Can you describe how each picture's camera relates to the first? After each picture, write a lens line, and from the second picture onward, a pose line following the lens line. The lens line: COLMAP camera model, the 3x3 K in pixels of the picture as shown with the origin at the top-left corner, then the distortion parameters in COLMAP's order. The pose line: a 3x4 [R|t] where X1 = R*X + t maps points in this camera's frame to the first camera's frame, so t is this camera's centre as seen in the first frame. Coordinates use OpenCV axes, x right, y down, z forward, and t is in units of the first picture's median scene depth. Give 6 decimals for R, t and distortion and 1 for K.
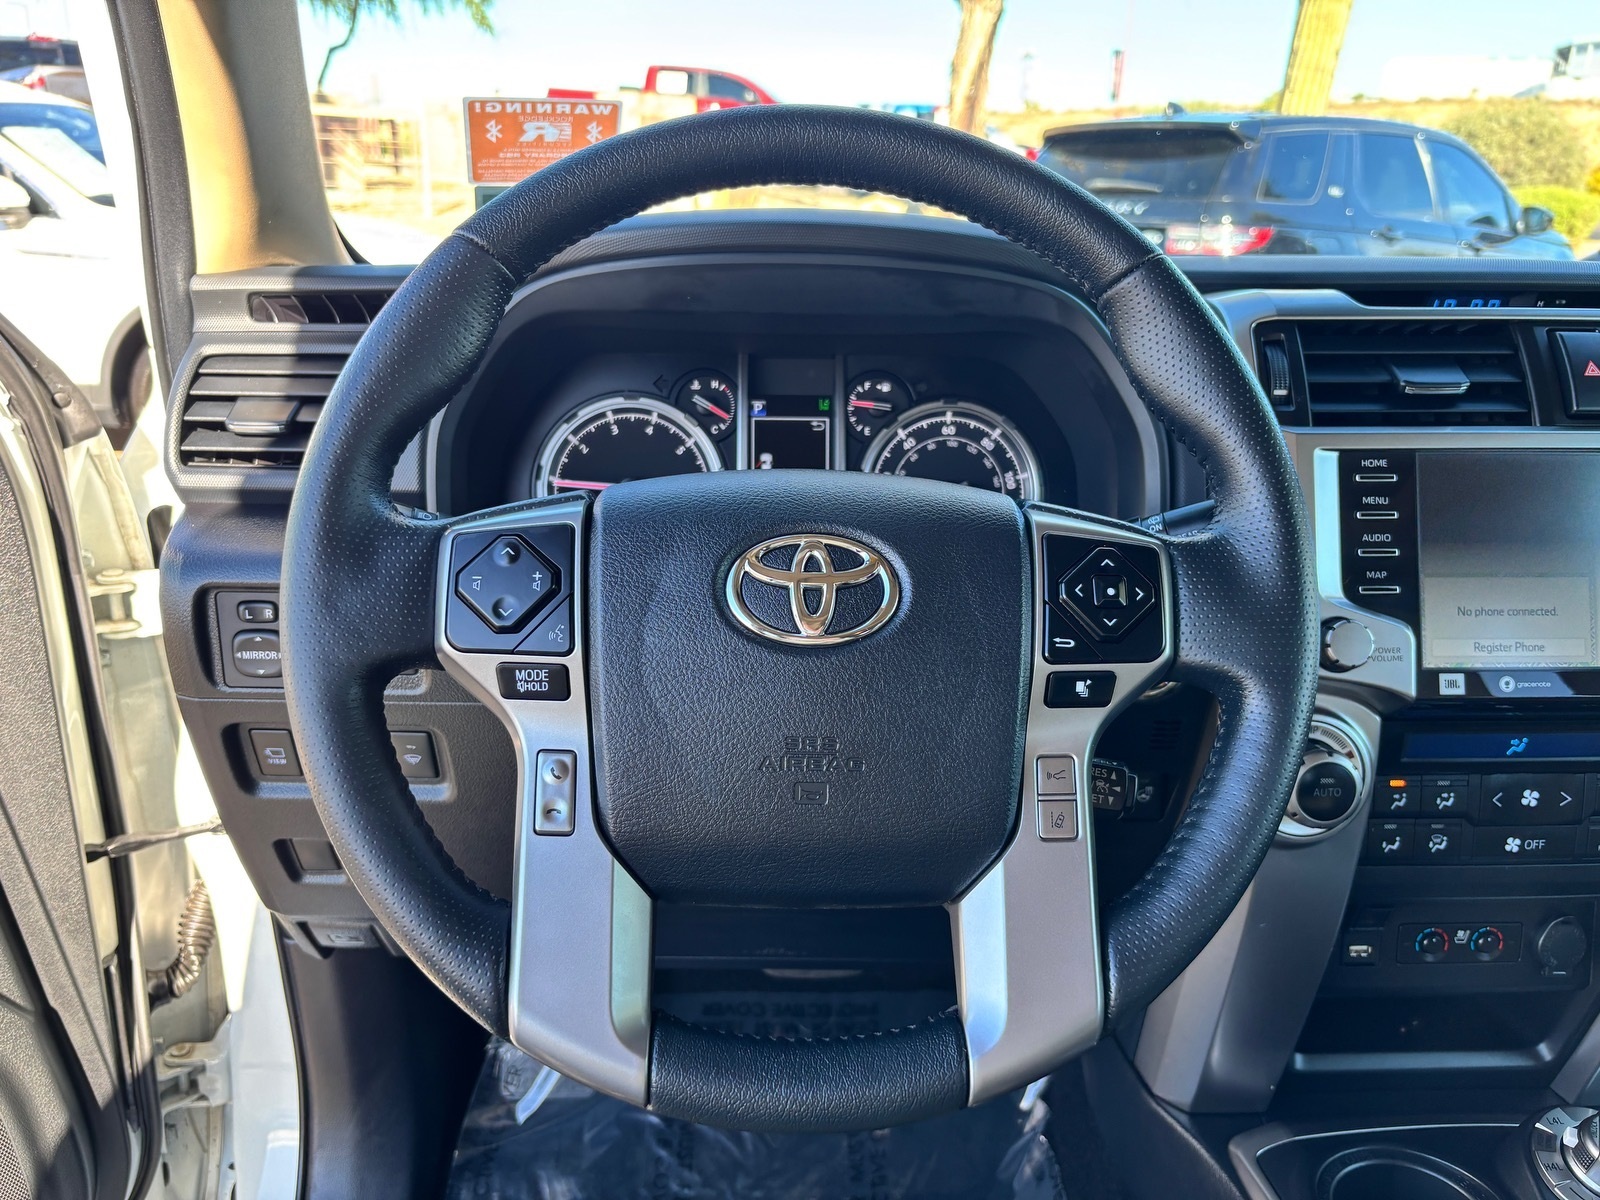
lens RADIAL K [[1224.9, 0, 790.4], [0, 1224.9, 613.1], [0, 0, 1]] dist [0.030629, -0.043579]
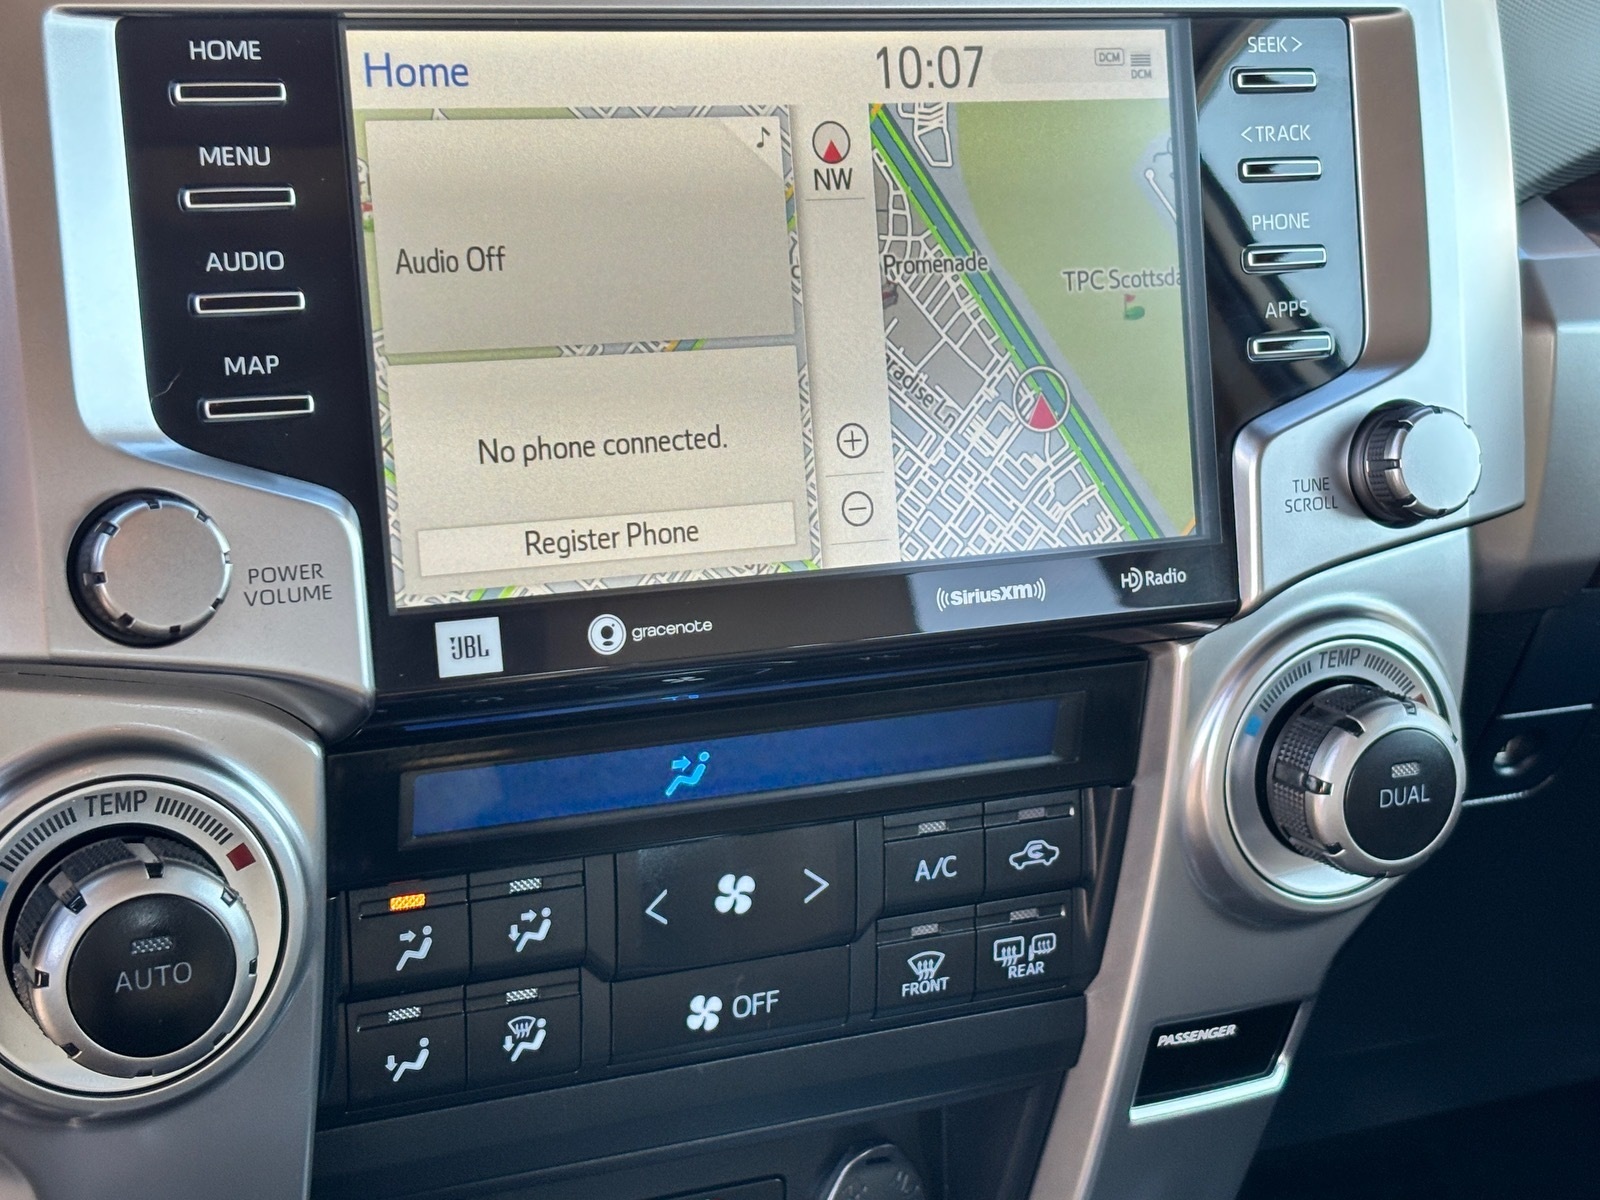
lens RADIAL K [[2820.4, 0, 810.0], [0, 2820.4, 589.5], [0, 0, 1]] dist [0.138536, 0.000000]
pose [[0.913219, -0.080336, 0.399472, 0.283537], [0.050763, 0.995165, 0.084086, -0.026885], [-0.404296, -0.056510, 0.912881, 0.166204]]
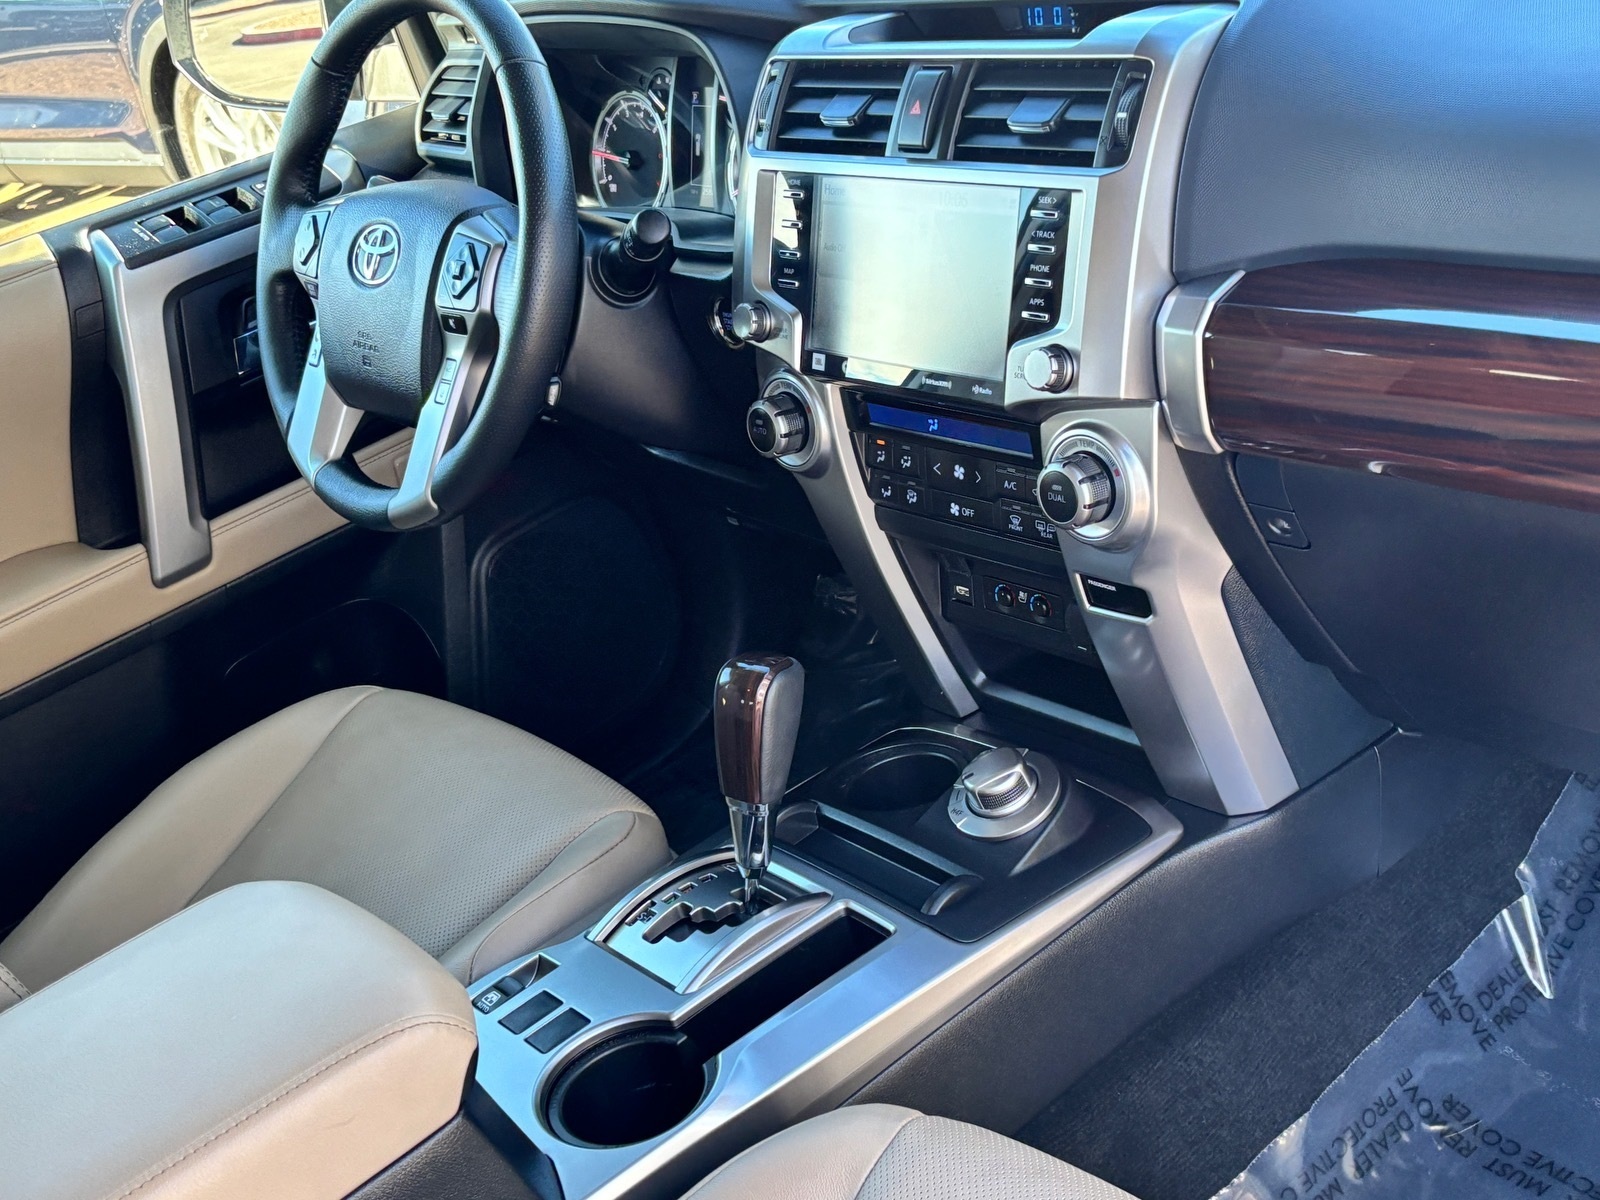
lens RADIAL K [[1911.0, 0, 796.0], [0, 1911.0, 644.3], [0, 0, 1]] dist [0.081233, 0.000000]
pose [[0.607711, 0.233081, -0.759184, 2.098731], [-0.029969, 0.962010, 0.271363, -0.200731], [0.793592, -0.142158, 0.591610, -0.259572]]
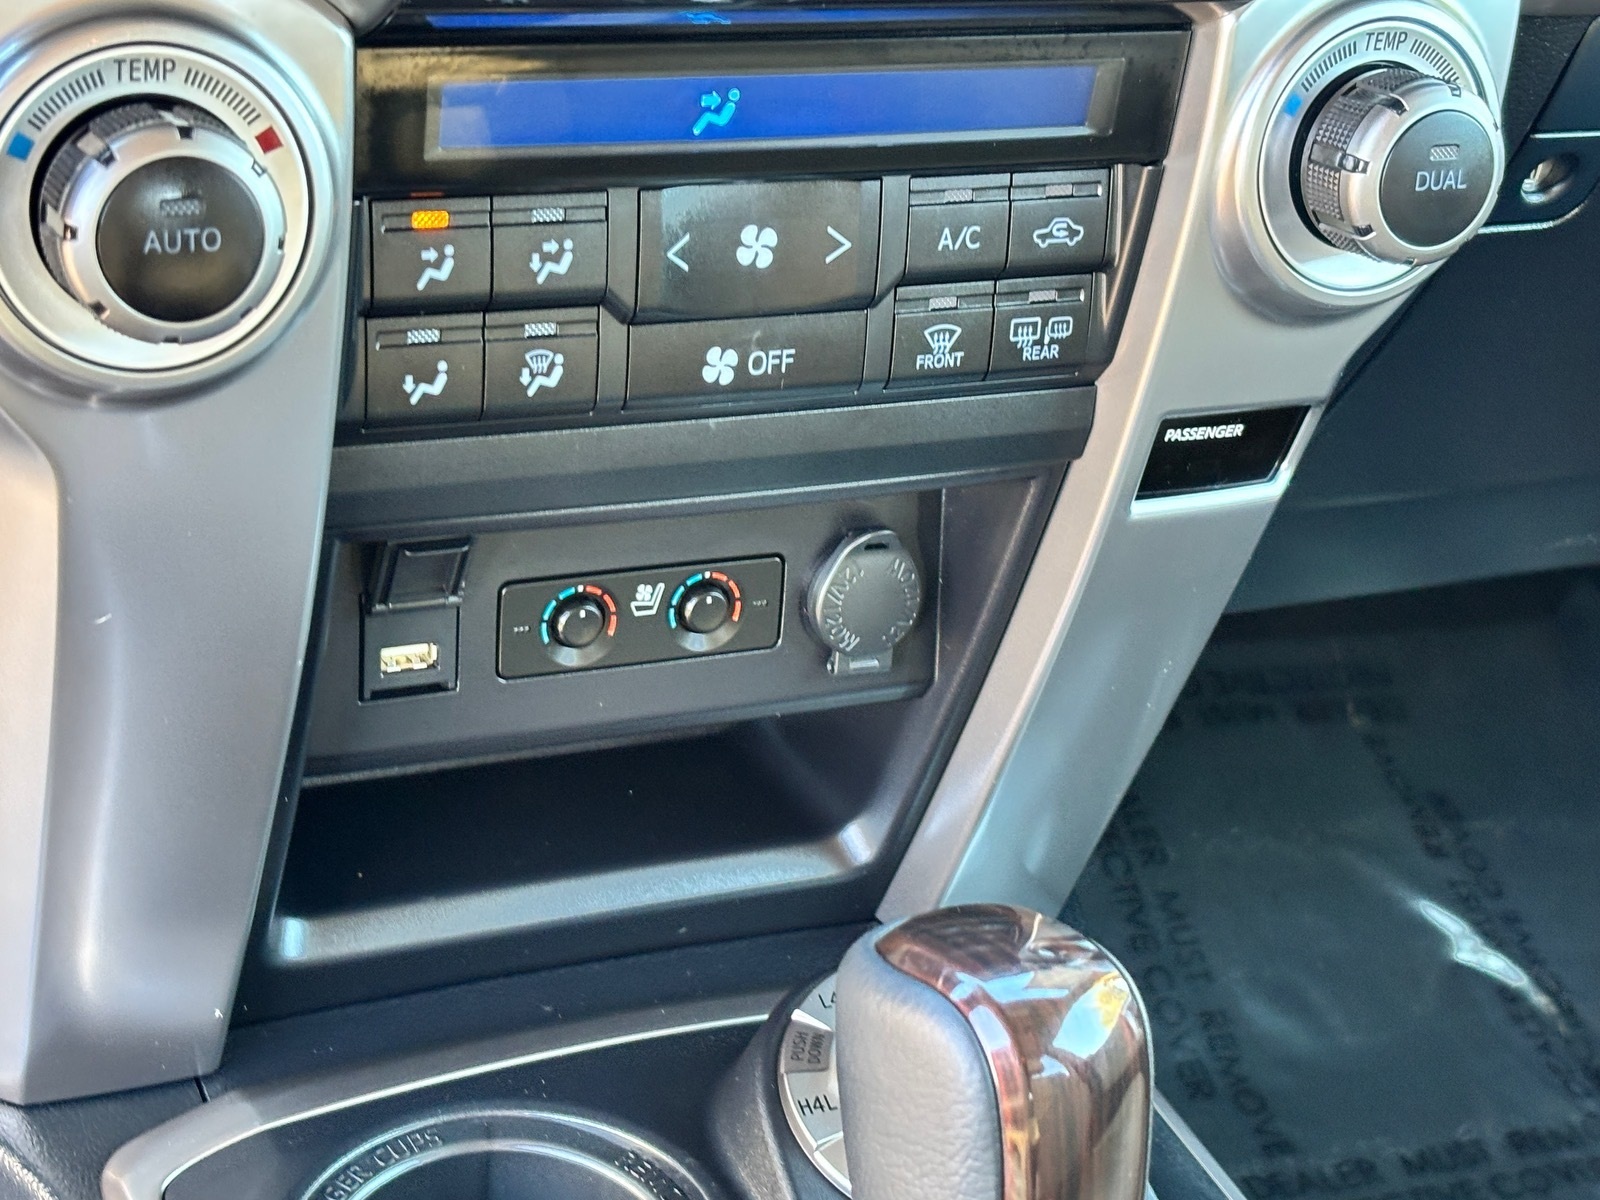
lens RADIAL K [[2820.4, 0, 772.1], [0, 2820.4, 580.8], [0, 0, 1]] dist [0.138536, 0.000000]
pose [[0.916847, -0.086845, 0.389679, 0.259019], [-0.000949, 0.975578, 0.219653, 0.059618], [-0.399238, -0.201758, 0.894373, 0.172231]]
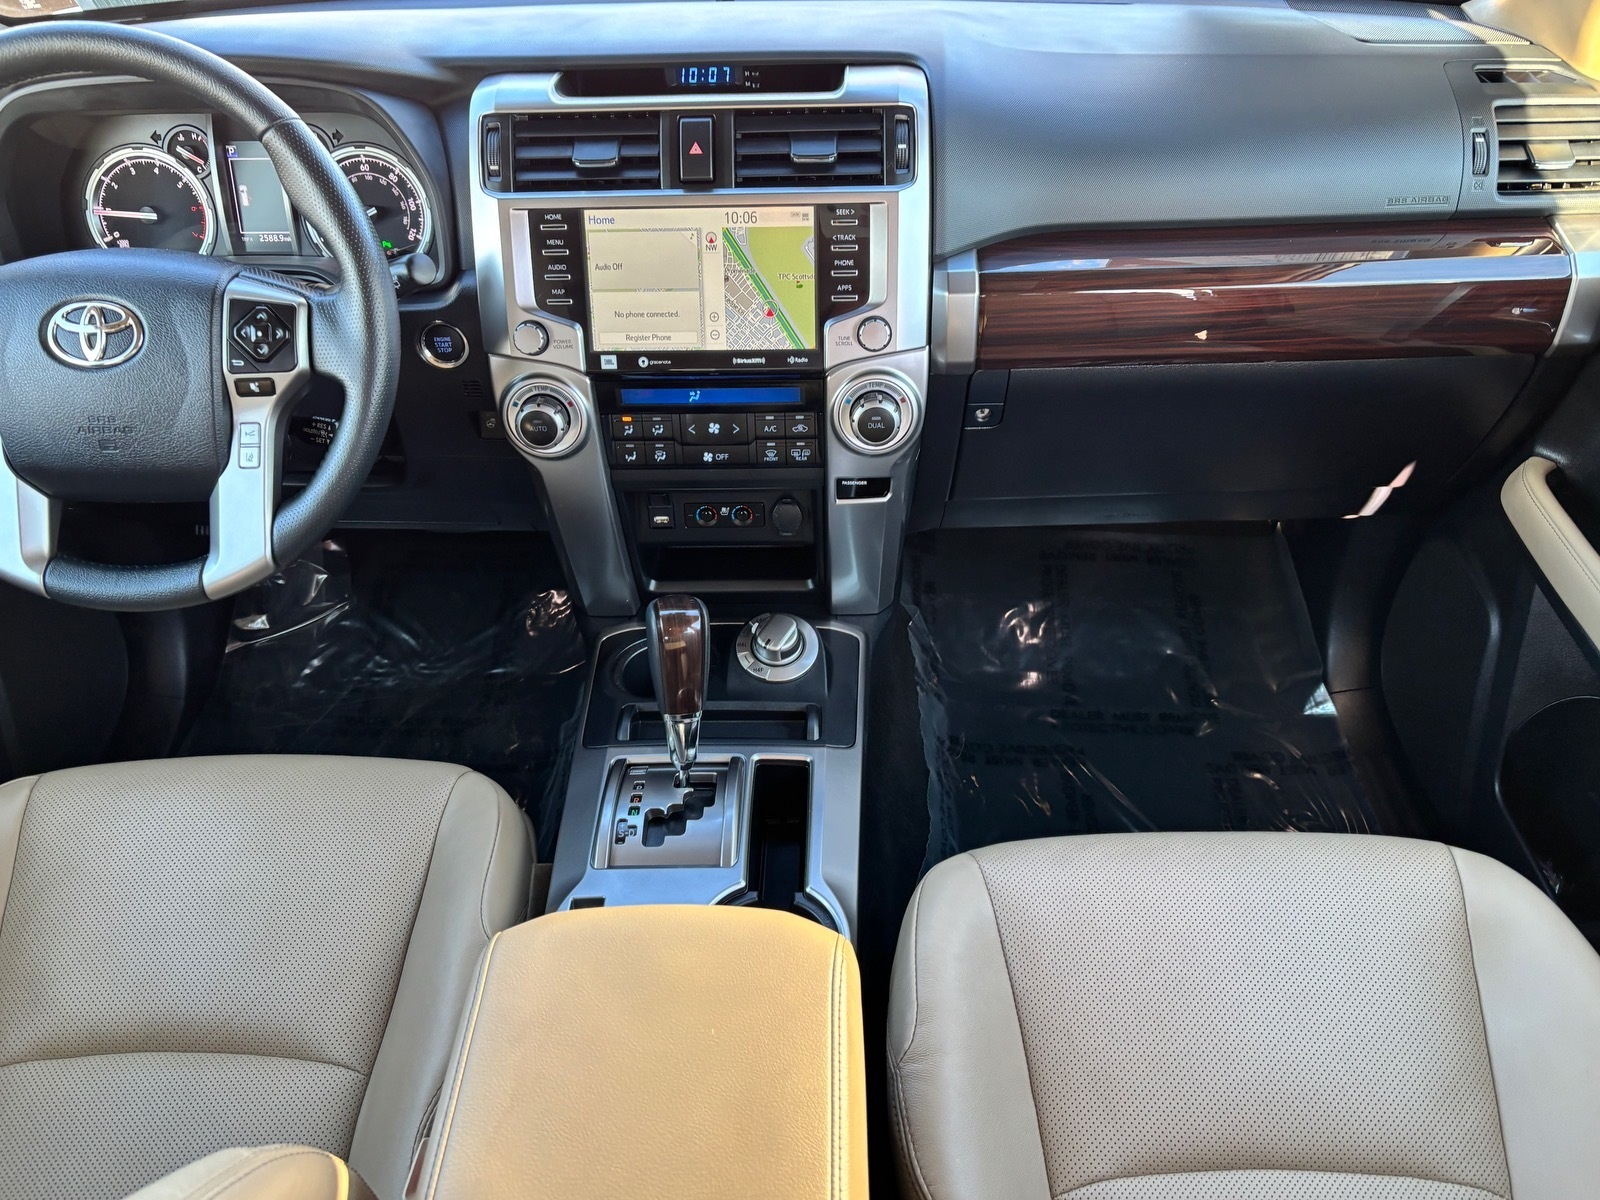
lens RADIAL K [[1224.9, 0, 799.2], [0, 1224.9, 616.4], [0, 0, 1]] dist [0.030629, -0.043579]
pose [[0.998676, 0.005471, -0.051159, 0.855143], [0.012923, 0.935782, 0.352342, -0.190212], [0.049802, -0.352537, 0.934472, -0.596142]]
